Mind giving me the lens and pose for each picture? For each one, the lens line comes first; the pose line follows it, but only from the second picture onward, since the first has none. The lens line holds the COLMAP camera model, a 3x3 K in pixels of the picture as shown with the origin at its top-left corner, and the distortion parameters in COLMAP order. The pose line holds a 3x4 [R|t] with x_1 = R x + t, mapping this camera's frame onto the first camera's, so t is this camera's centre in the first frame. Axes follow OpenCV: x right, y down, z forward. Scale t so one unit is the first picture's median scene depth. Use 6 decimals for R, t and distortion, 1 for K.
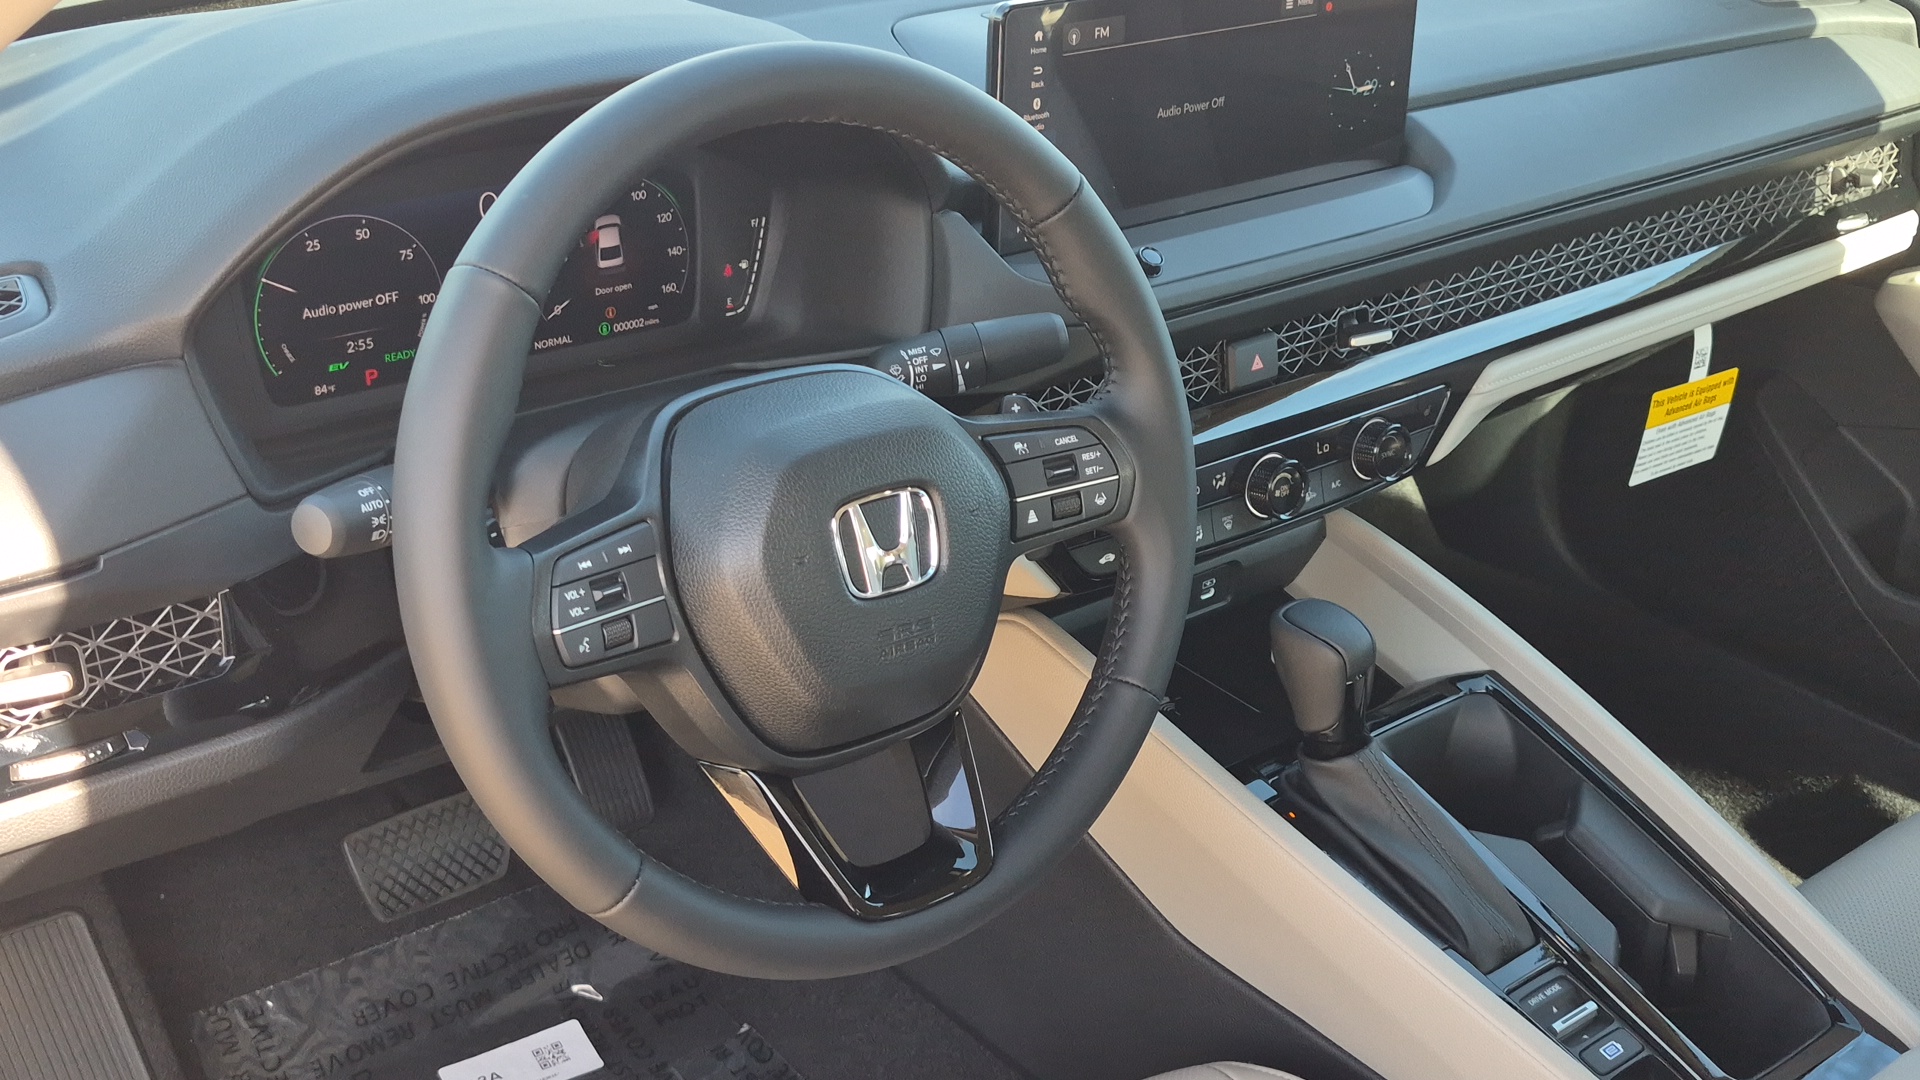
lens RADIAL K [[2085.2, 0, 960.0], [0, 2085.2, 540.0], [0, 0, 1]] dist [0.099232, 0.003781]
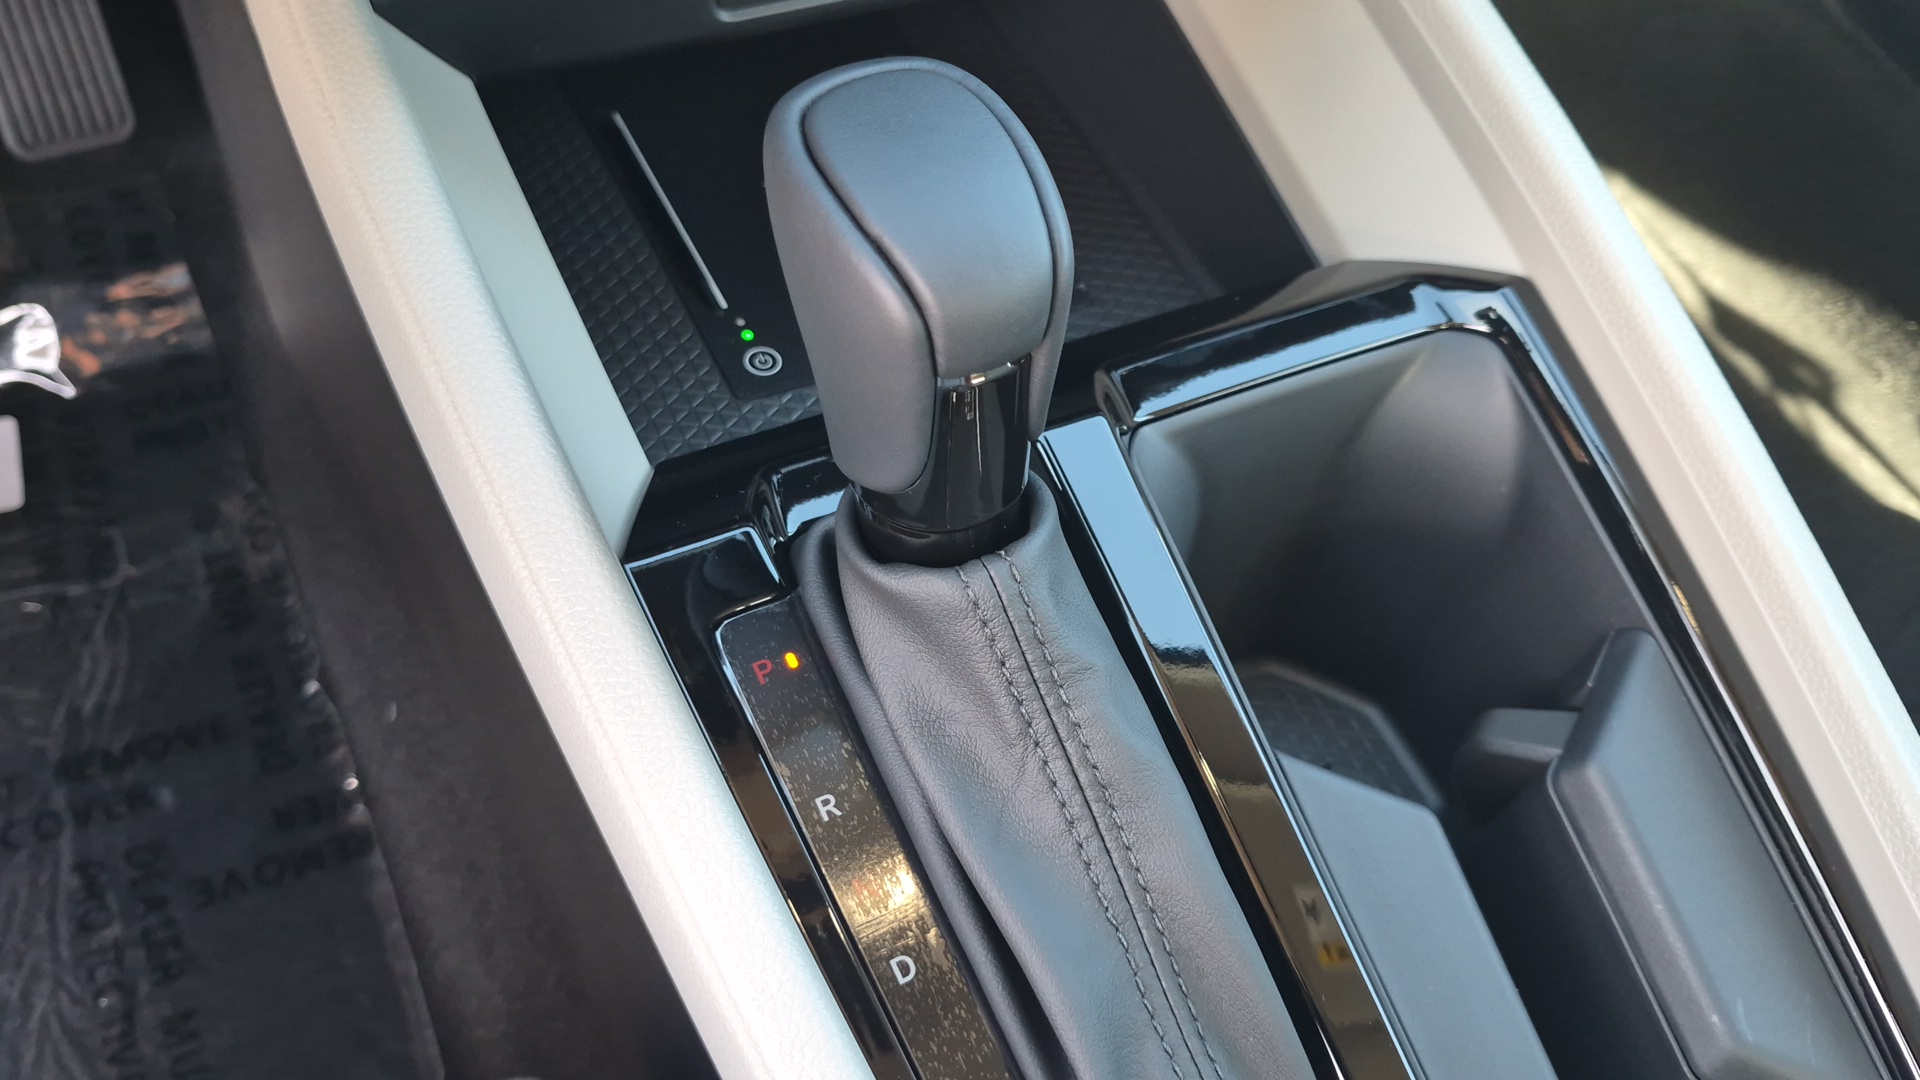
lens RADIAL K [[1677.1, 0, 960.0], [0, 1677.1, 540.0], [0, 0, 1]] dist [0.129391, -0.182240]
pose [[0.975181, 0.208329, -0.074969, 0.191937], [-0.158548, 0.893415, 0.420323, -0.013850], [0.154544, -0.398005, 0.904272, 0.701848]]
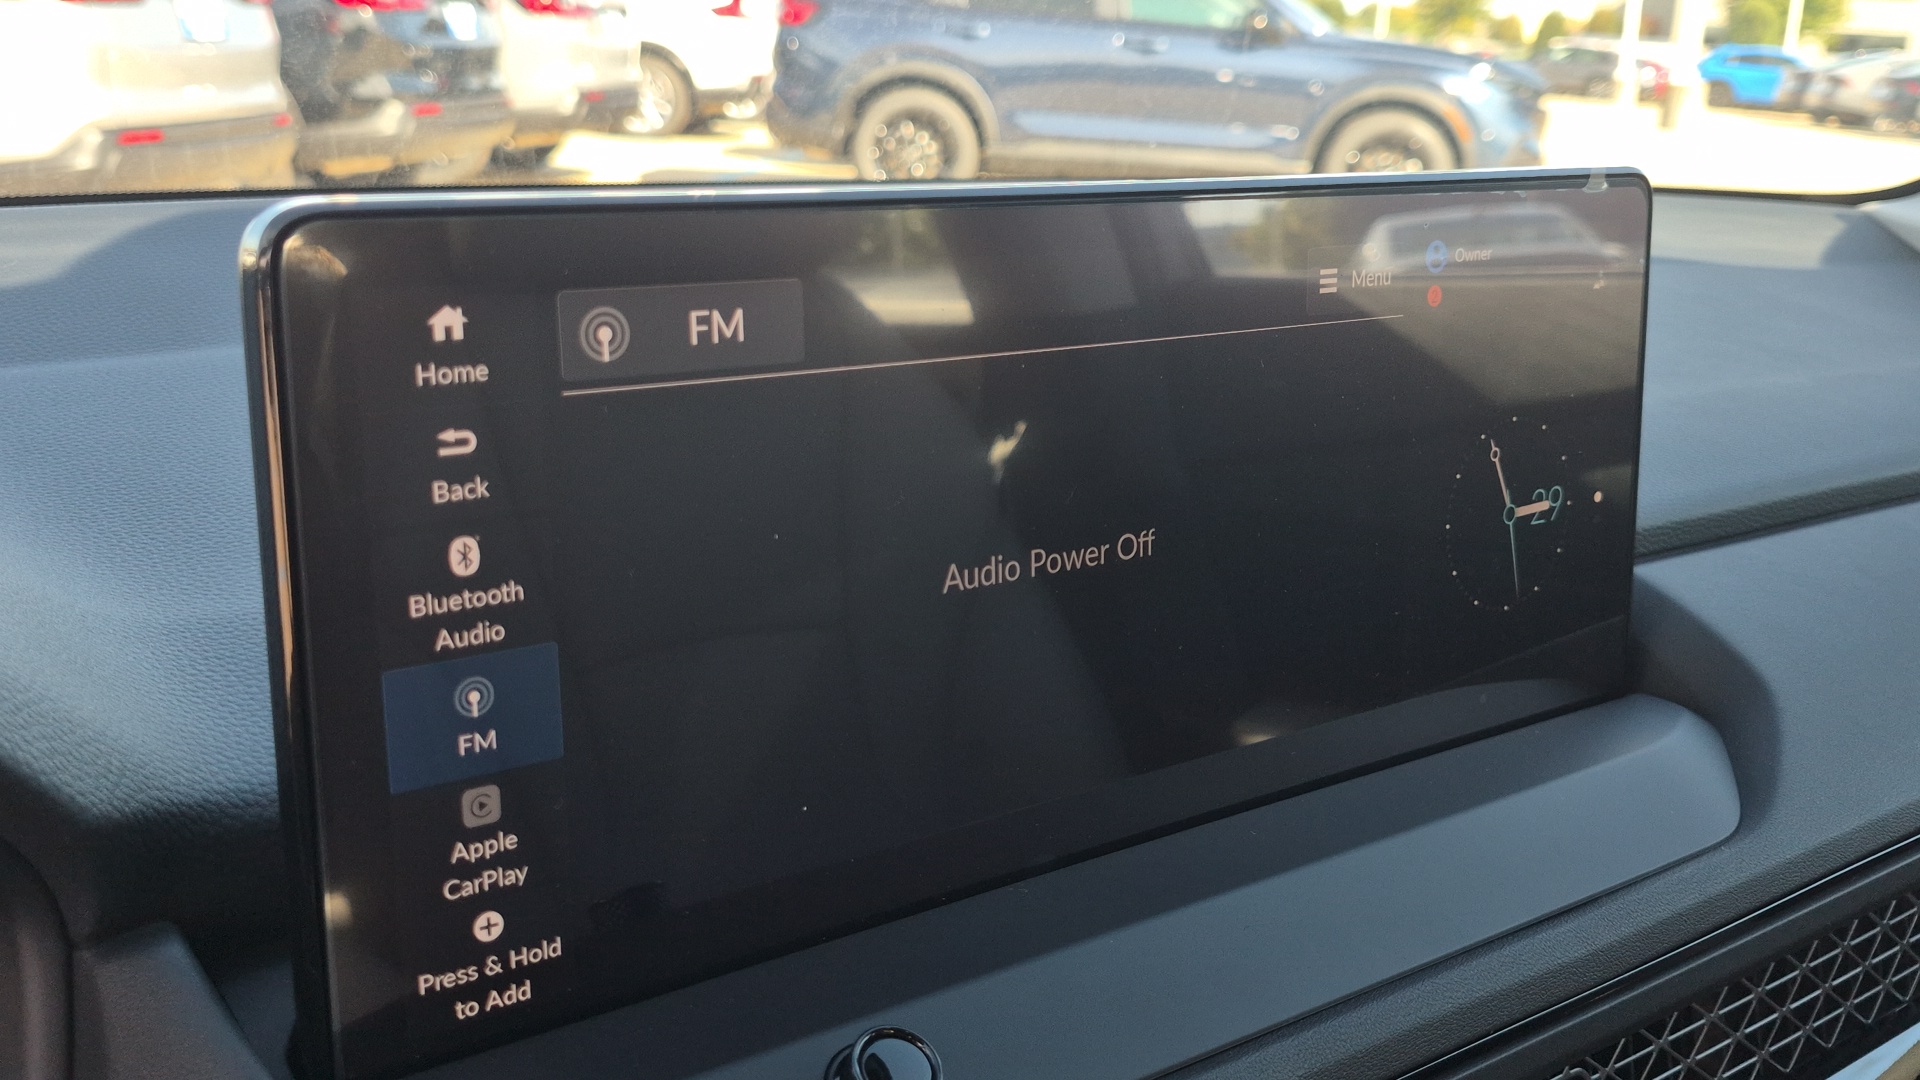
lens RADIAL K [[1873.4, 0, 960.0], [0, 1873.4, 540.0], [0, 0, 1]] dist [0.064751, -0.012797]
pose [[0.999068, -0.017422, -0.039504, 0.102560], [0.008559, 0.976732, -0.214291, -0.138329], [0.042318, 0.213753, 0.975971, 0.671718]]
